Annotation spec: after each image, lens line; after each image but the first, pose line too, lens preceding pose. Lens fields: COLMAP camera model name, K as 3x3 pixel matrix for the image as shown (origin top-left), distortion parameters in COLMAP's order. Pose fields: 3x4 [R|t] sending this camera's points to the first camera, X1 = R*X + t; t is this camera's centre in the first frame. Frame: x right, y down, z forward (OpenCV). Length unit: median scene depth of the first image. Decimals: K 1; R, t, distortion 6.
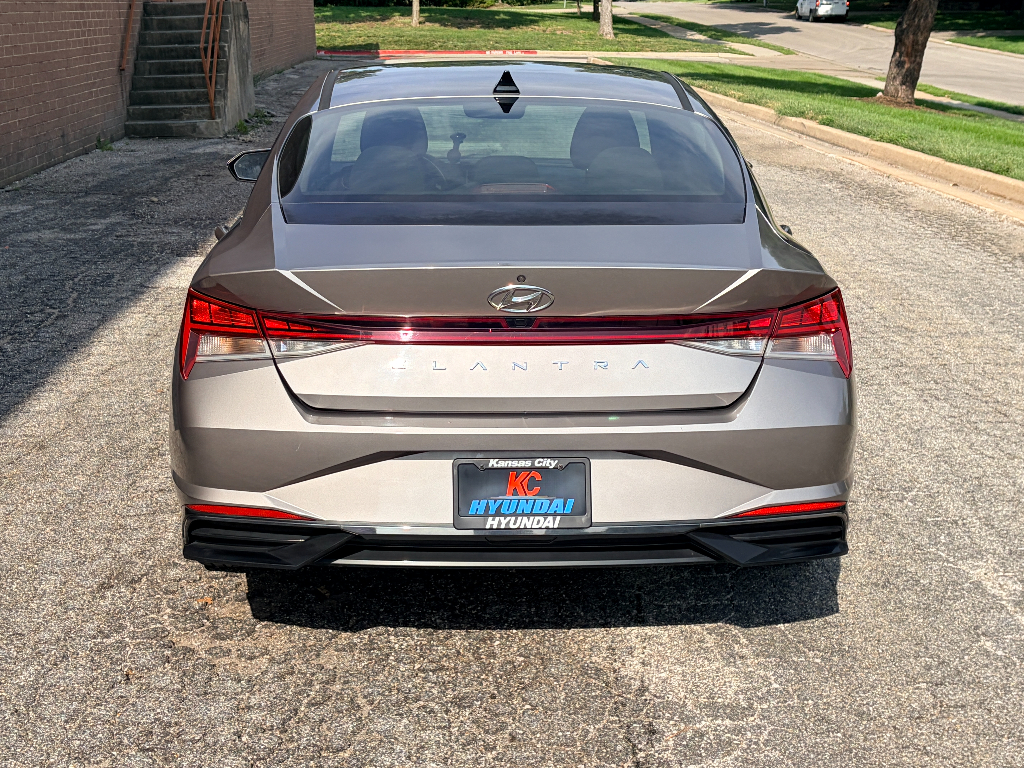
lens RADIAL K [[1469.6, 0, 511.2], [0, 1469.6, 383.9], [0, 0, 1]] dist [0.129722, 0.000000]
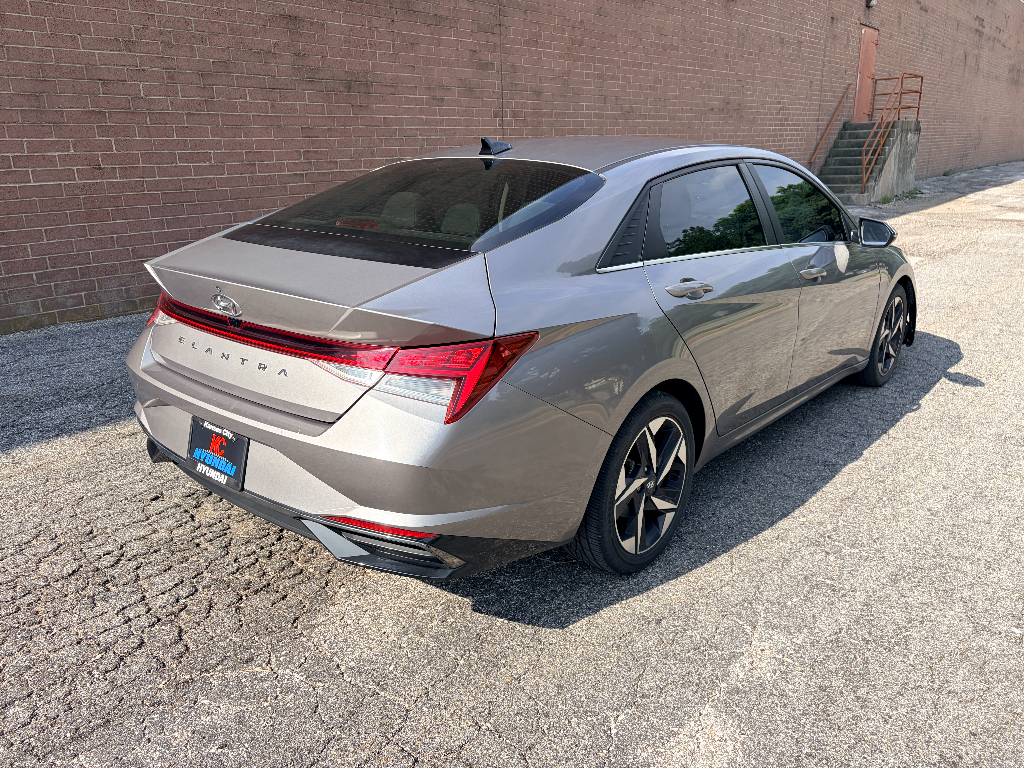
lens RADIAL K [[806.9, 0, 545.1], [0, 806.9, 366.5], [0, 0, 1]] dist [0.004492, 0.011421]
pose [[0.765760, 0.177297, -0.618205, 0.187161], [-0.155341, 0.983778, 0.089722, -0.031382], [0.624084, 0.027327, 0.780880, 0.172762]]
